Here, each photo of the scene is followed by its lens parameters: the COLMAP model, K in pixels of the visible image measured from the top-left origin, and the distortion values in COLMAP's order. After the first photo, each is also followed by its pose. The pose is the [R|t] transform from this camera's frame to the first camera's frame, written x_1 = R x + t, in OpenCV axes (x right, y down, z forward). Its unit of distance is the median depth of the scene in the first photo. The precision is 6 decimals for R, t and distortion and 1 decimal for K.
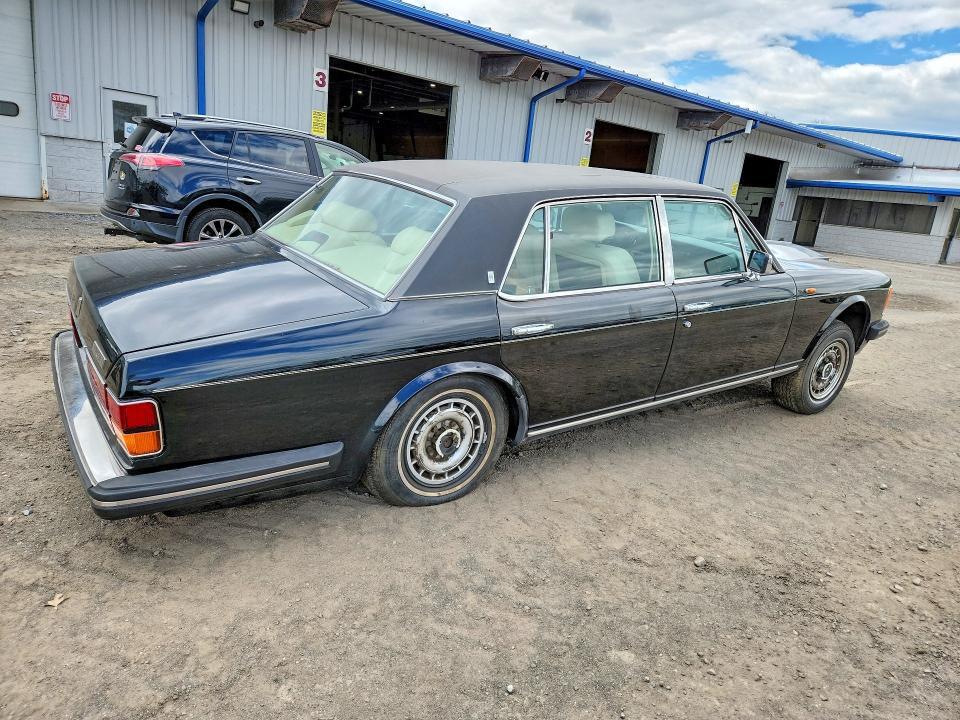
lens RADIAL K [[675.6, 0, 480.0], [0, 675.6, 360.0], [0, 0, 1]] dist [0.057331, -0.043584]
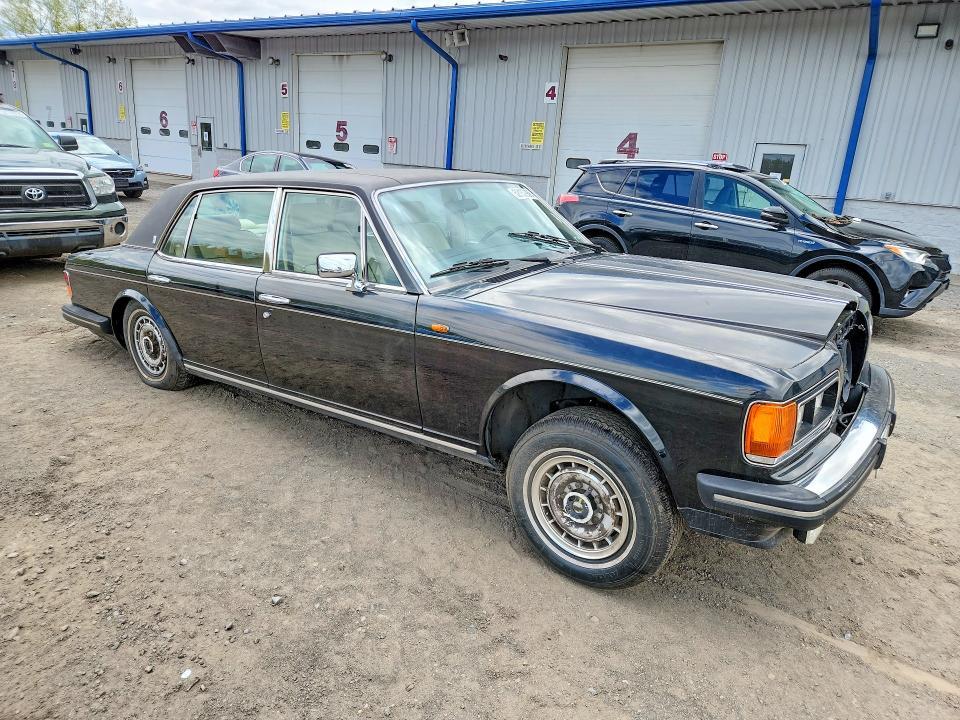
lens RADIAL K [[675.6, 0, 480.0], [0, 675.6, 360.0], [0, 0, 1]] dist [0.057331, -0.043584]
pose [[0.264239, 0.183595, -0.946821, 1.134077], [-0.272792, 0.955854, 0.109215, -0.155470], [0.925074, 0.229426, 0.302657, 0.853625]]
